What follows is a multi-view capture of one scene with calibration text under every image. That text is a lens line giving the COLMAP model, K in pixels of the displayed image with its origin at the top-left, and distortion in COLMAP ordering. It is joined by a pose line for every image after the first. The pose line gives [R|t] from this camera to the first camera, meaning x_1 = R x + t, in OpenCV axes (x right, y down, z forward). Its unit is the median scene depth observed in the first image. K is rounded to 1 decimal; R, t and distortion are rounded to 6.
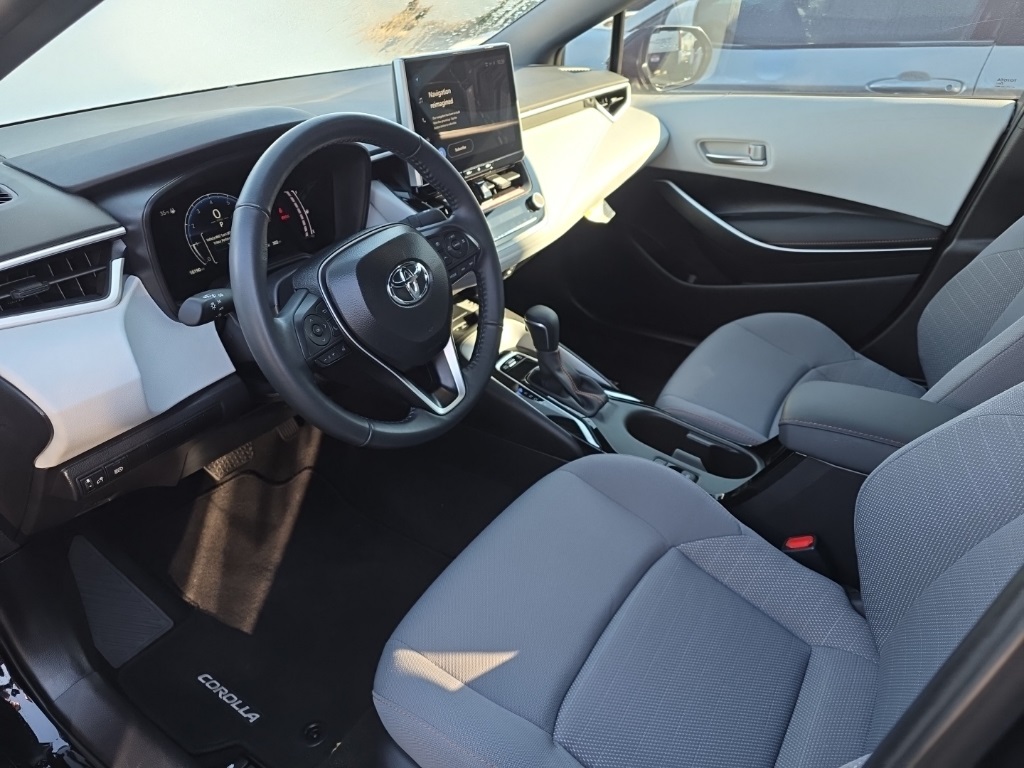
lens RADIAL K [[687.4, 0, 511.1], [0, 687.4, 385.2], [0, 0, 1]] dist [0.000450, -0.000232]
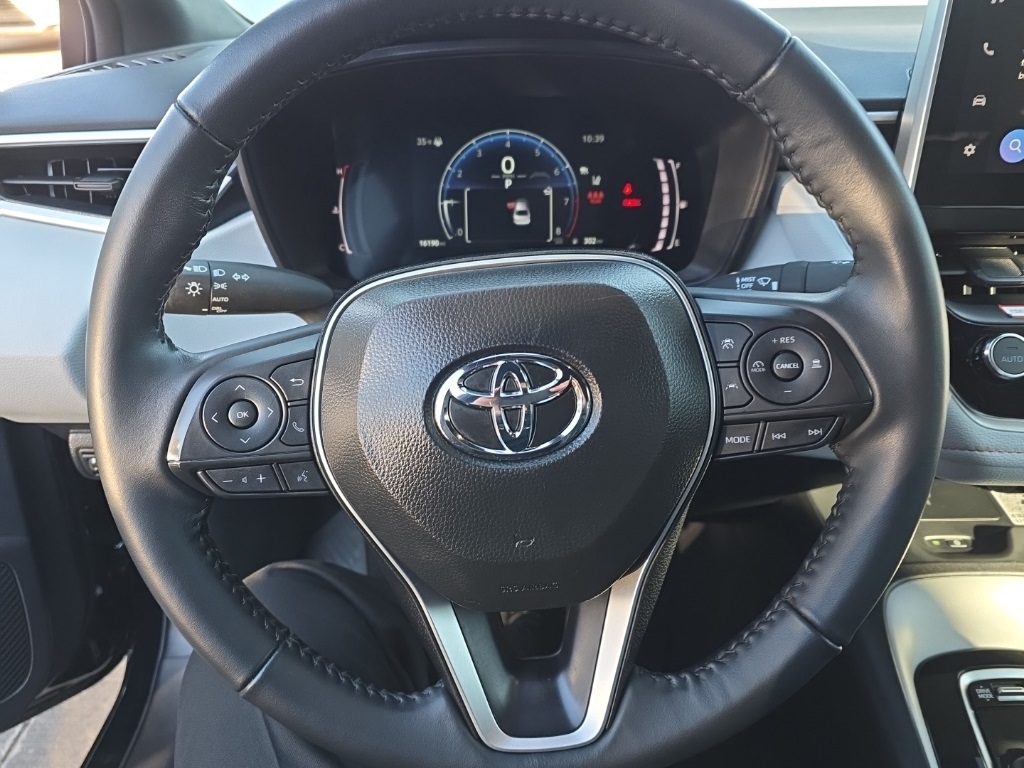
lens RADIAL K [[722.3, 0, 512.4], [0, 722.3, 382.3], [0, 0, 1]] dist [0.003172, 0.001018]
pose [[0.552818, 0.400405, -0.730800, 0.096109], [-0.421418, 0.890914, 0.169348, -0.181812], [0.718888, 0.214353, 0.661251, 0.607323]]
